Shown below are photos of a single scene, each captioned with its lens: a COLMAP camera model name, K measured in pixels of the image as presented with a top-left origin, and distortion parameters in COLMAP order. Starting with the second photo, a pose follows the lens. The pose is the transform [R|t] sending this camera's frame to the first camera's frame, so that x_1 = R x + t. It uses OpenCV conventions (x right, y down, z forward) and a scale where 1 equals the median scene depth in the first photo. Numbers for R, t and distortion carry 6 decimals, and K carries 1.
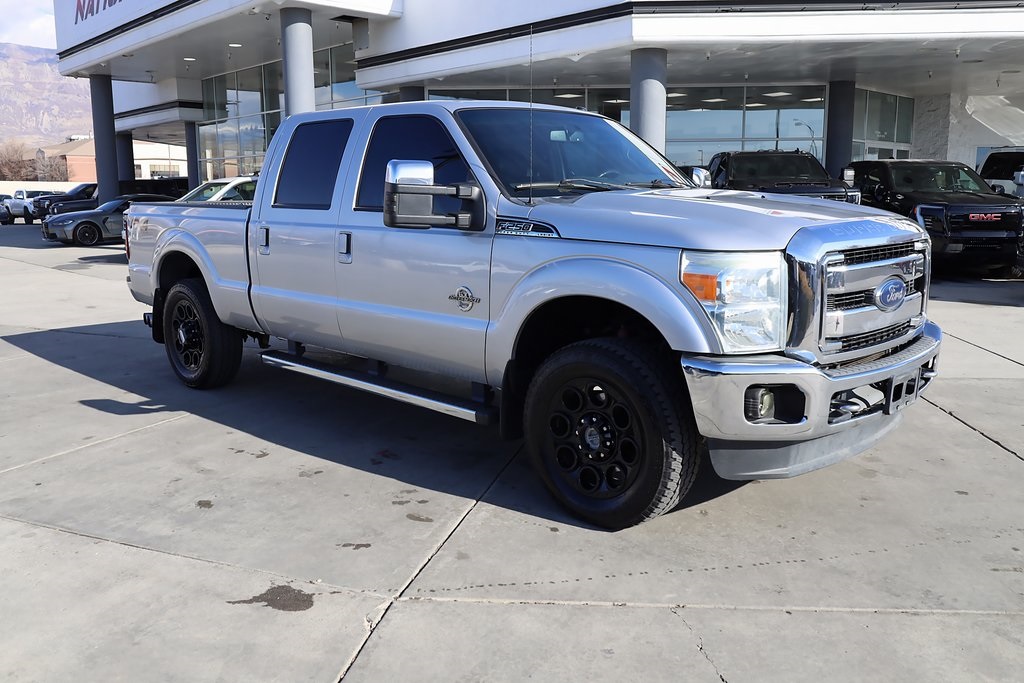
lens RADIAL K [[868.3, 0, 512.0], [0, 868.3, 341.5], [0, 0, 1]] dist [-0.028192, 0.008345]
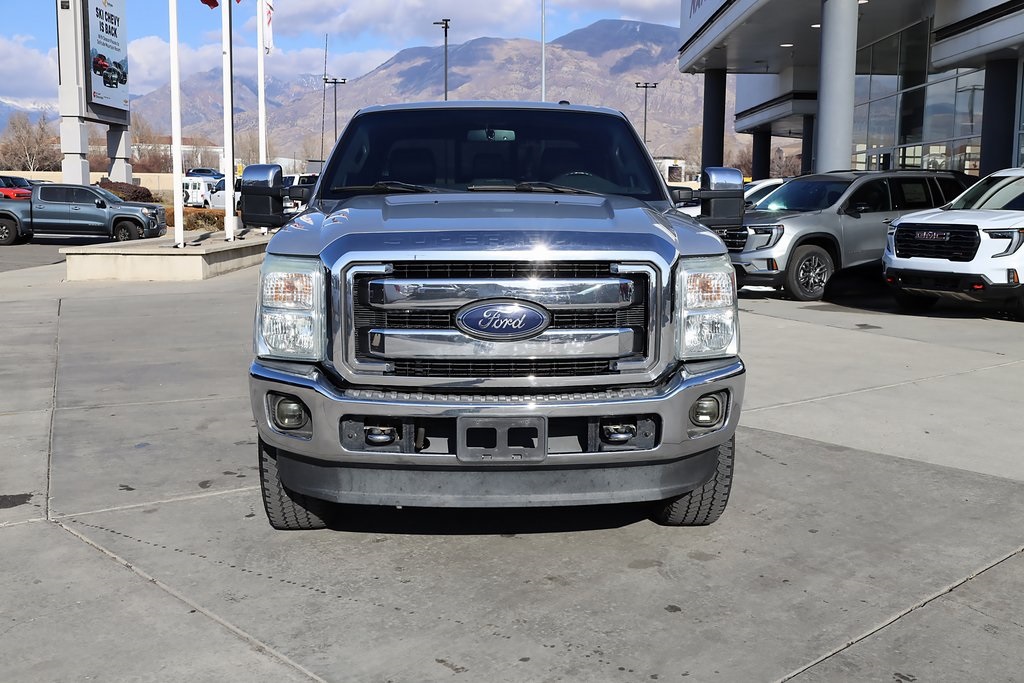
lens RADIAL K [[1055.5, 0, 512.0], [0, 1055.5, 341.5], [0, 0, 1]] dist [0.001443, 0.004179]
pose [[0.726966, 0.101131, -0.679186, 1.214080], [-0.124347, 0.992131, 0.014634, -0.053899], [0.675321, 0.073816, 0.733820, 0.284553]]
